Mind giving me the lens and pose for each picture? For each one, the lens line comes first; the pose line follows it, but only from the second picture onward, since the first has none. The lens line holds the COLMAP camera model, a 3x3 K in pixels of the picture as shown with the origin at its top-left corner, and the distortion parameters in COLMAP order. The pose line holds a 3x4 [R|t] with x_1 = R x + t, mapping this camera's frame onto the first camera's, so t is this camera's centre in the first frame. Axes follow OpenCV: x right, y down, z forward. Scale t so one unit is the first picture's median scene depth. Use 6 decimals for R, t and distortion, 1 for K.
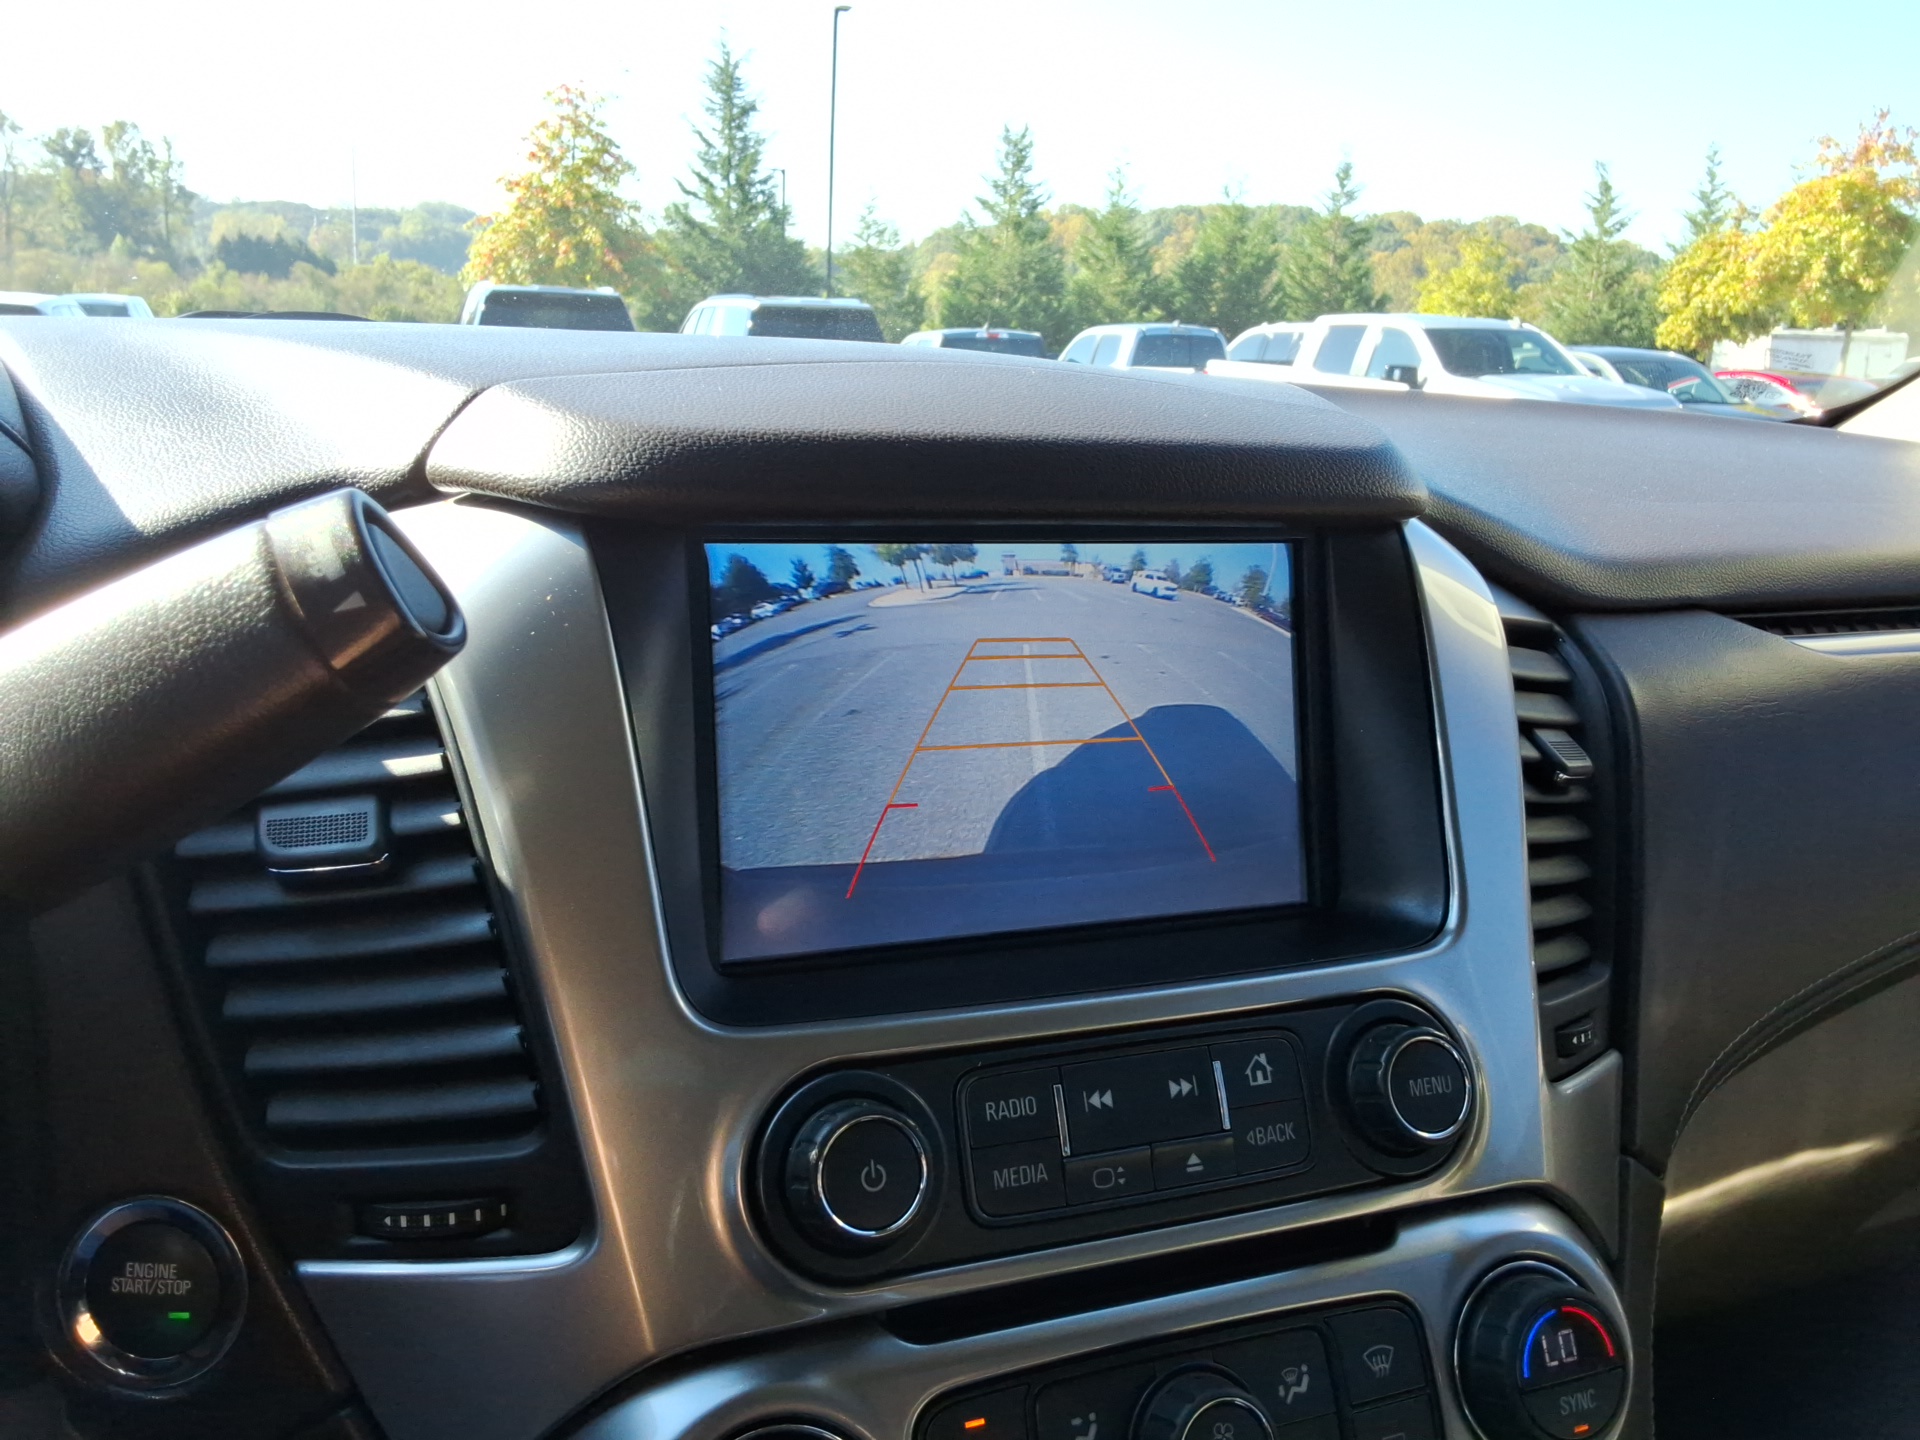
lens RADIAL K [[1536.6, 0, 972.8], [0, 1536.6, 725.5], [0, 0, 1]] dist [0.100928, -0.151786]
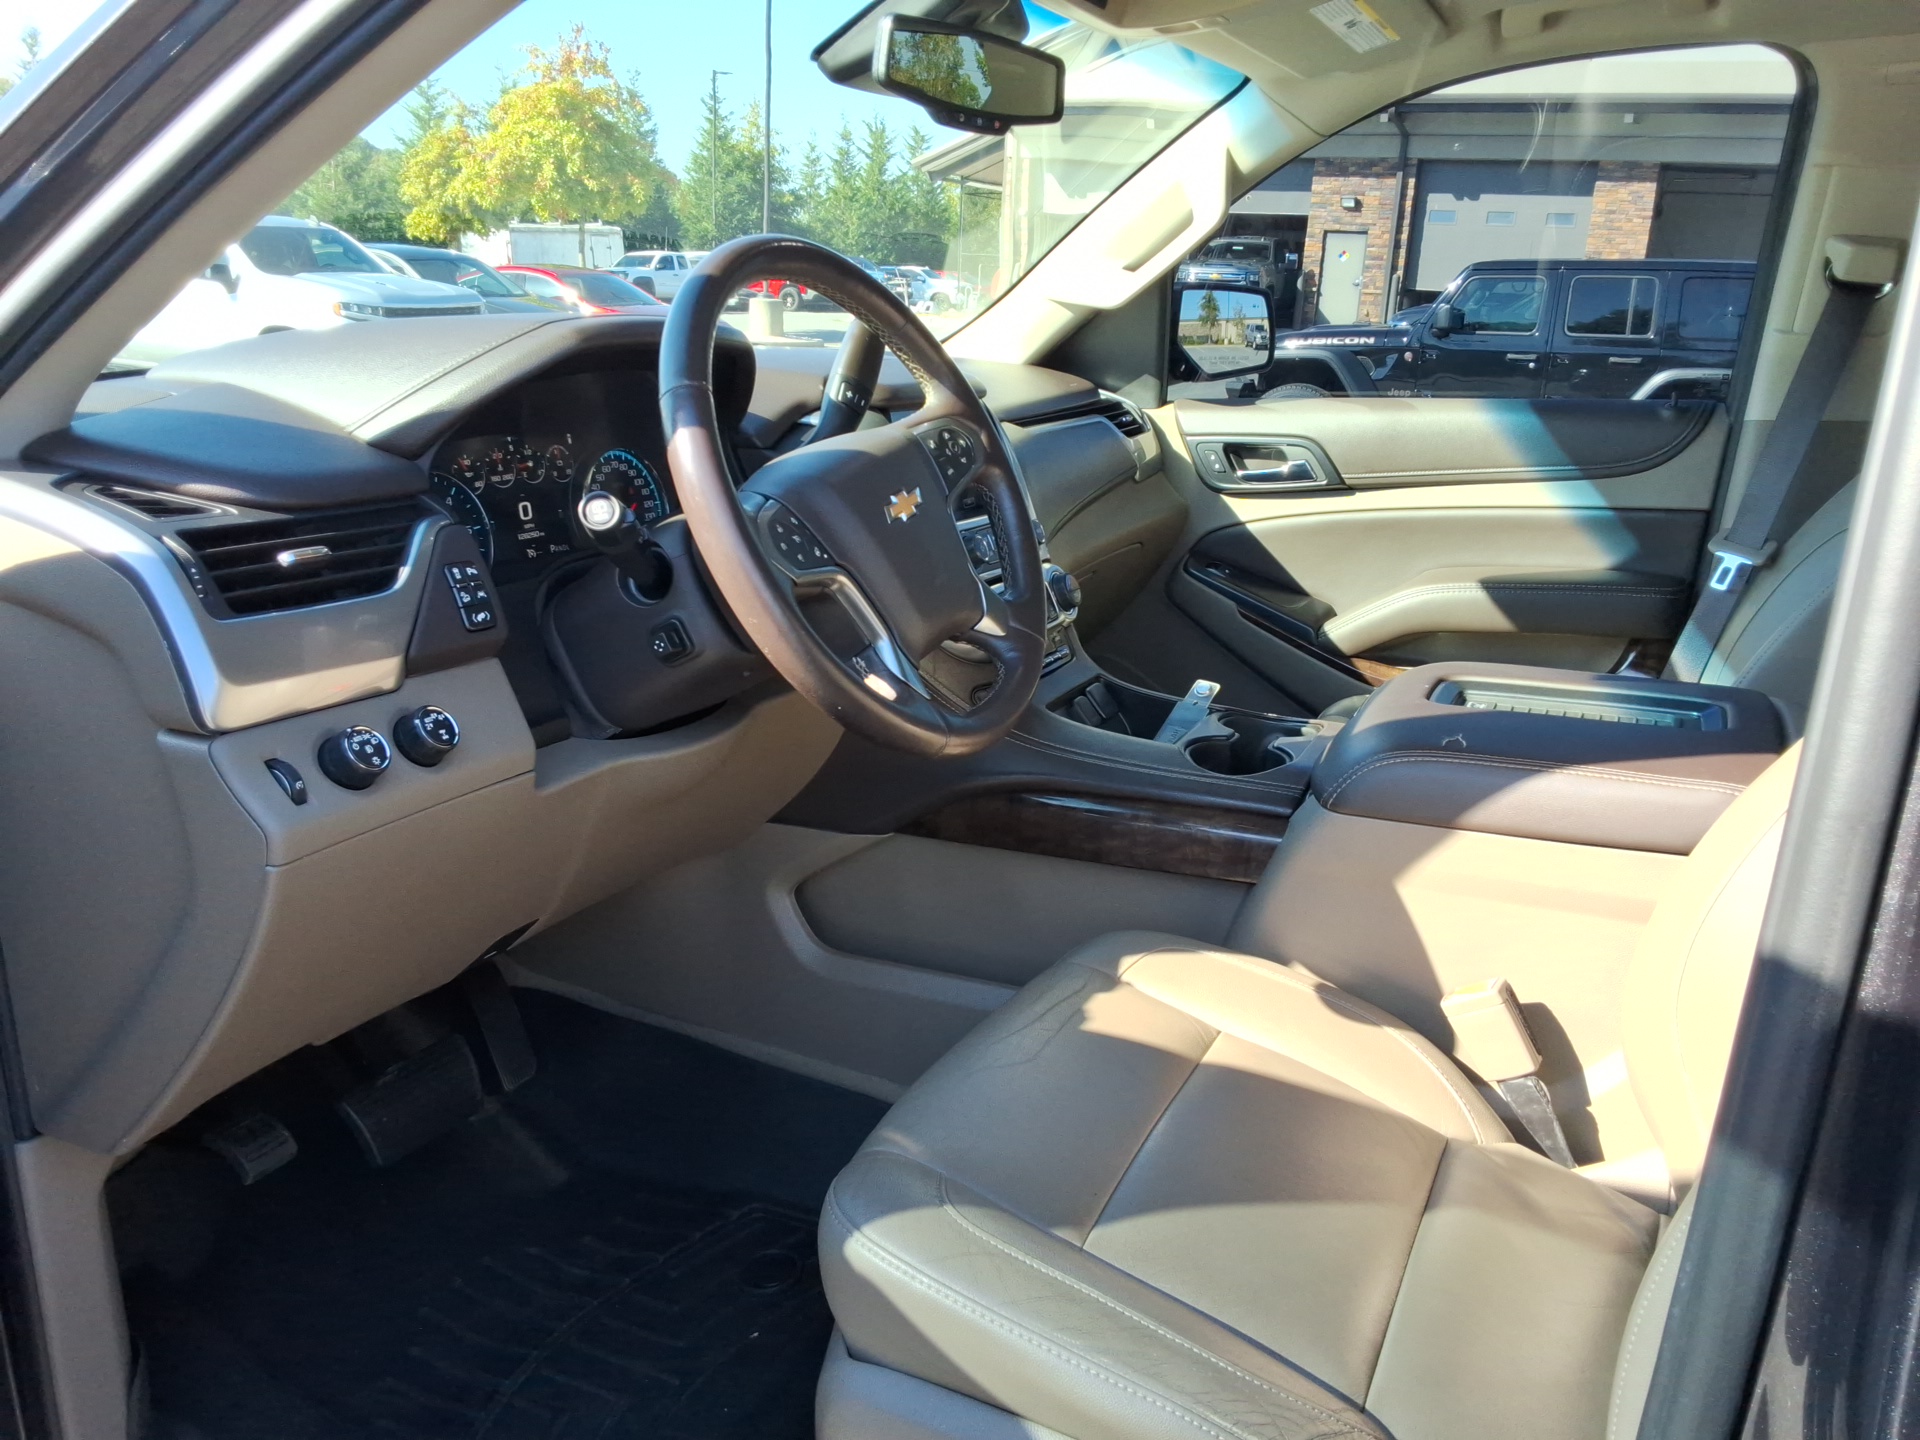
lens RADIAL K [[1530.7, 0, 970.6], [0, 1530.7, 720.7], [0, 0, 1]] dist [0.087054, -0.142540]
pose [[0.735505, -0.205205, 0.645696, -0.022138], [0.162615, 0.978639, 0.125782, 0.001717], [-0.657715, 0.012487, 0.753163, -0.017727]]
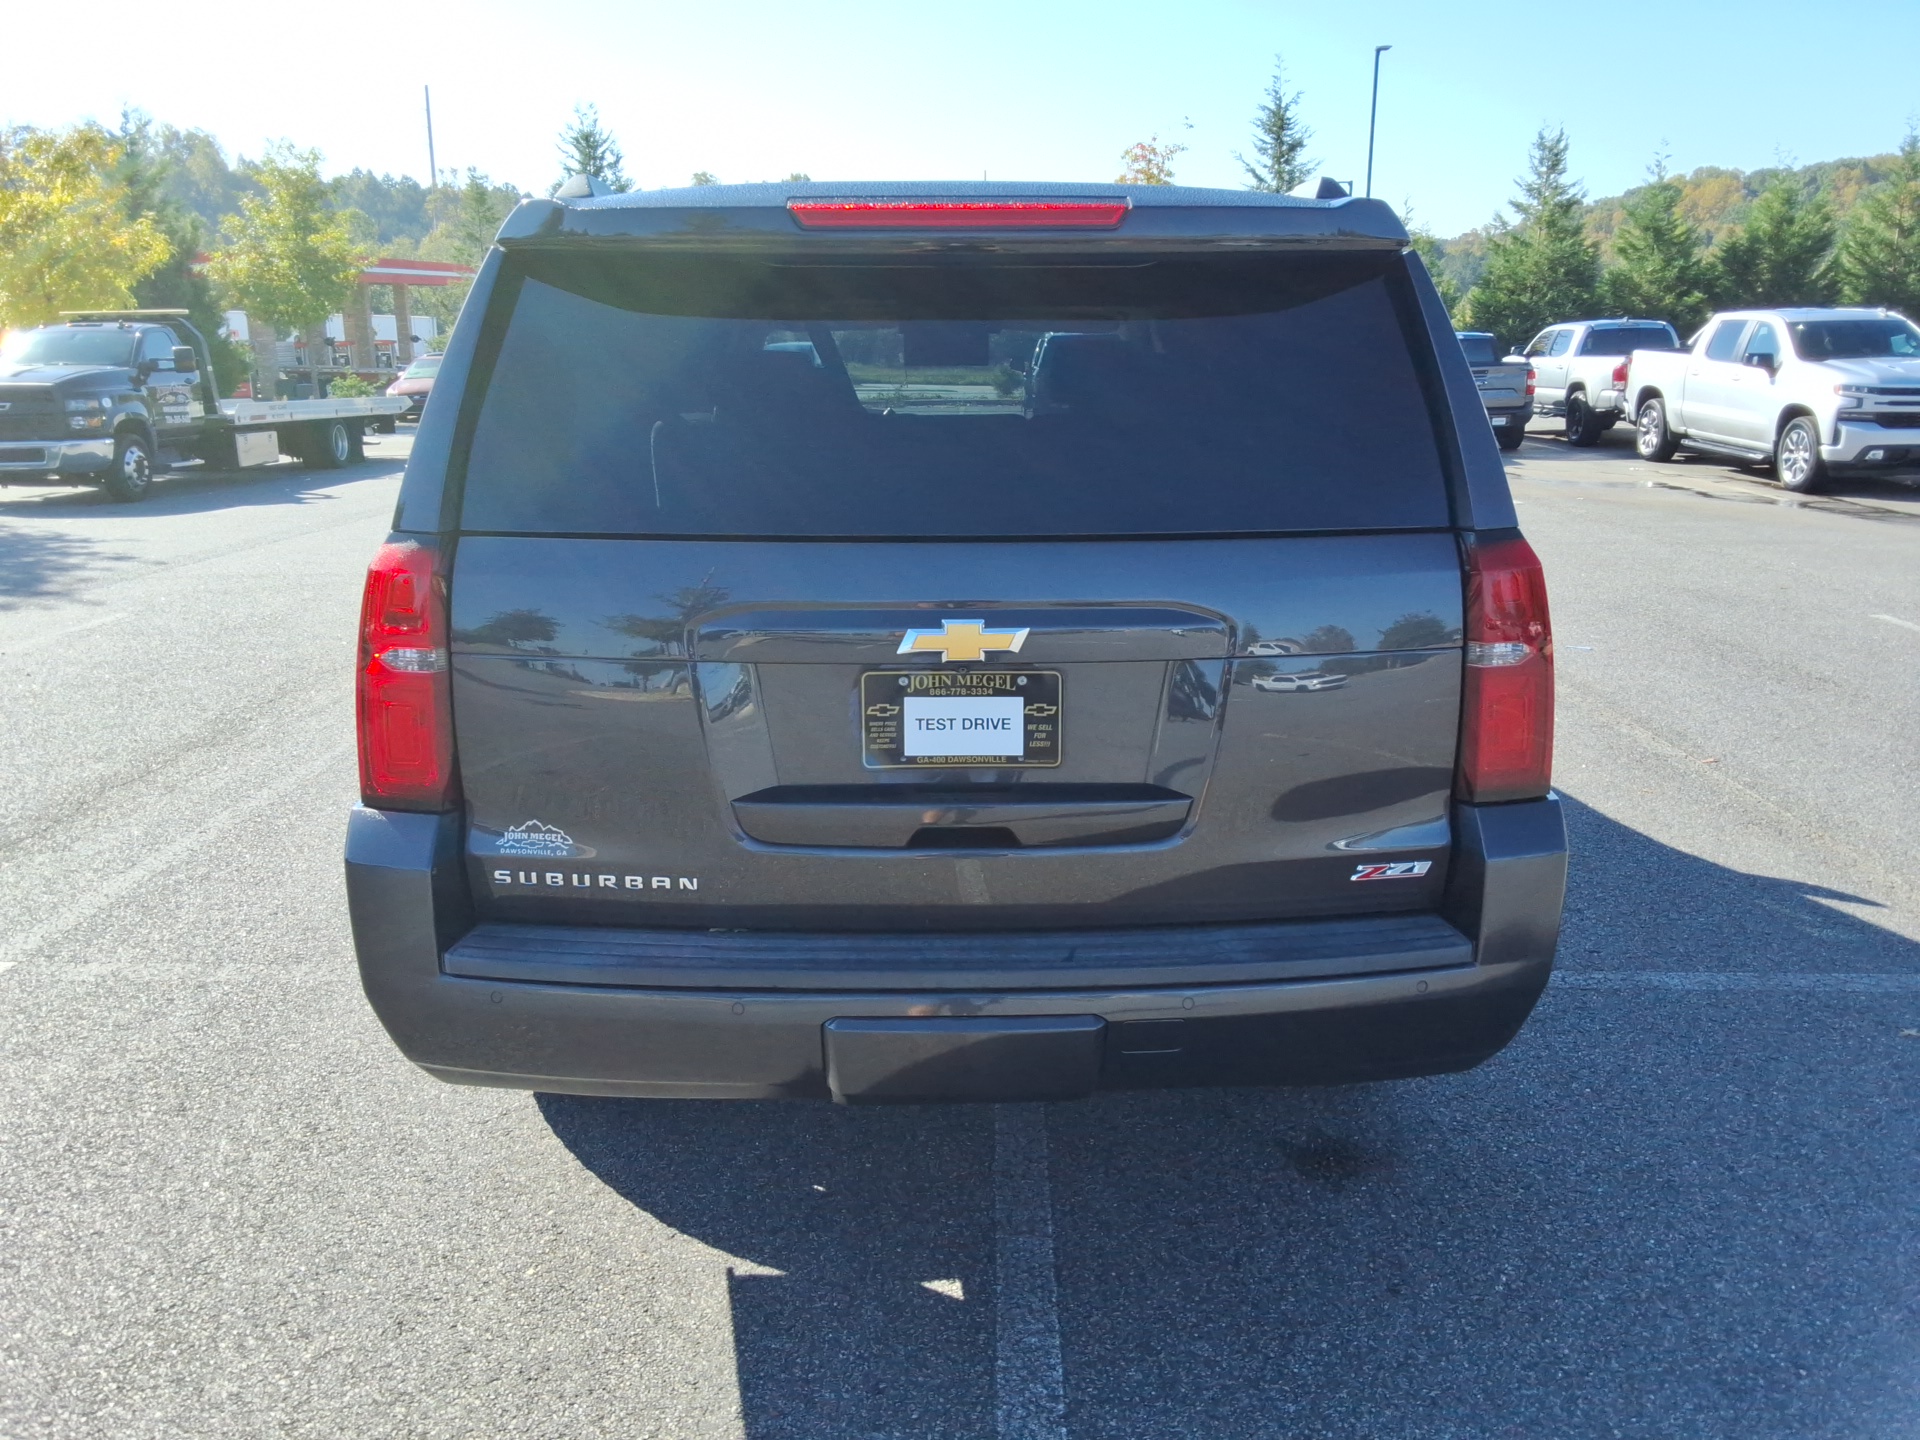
lens RADIAL K [[1530.7, 0, 970.6], [0, 1530.7, 720.7], [0, 0, 1]] dist [0.087054, -0.142540]
pose [[0.930023, 0.036536, -0.365682, 0.060565], [-0.037115, 0.999296, 0.005449, 0.026212], [0.365624, 0.008505, 0.930724, -0.130717]]
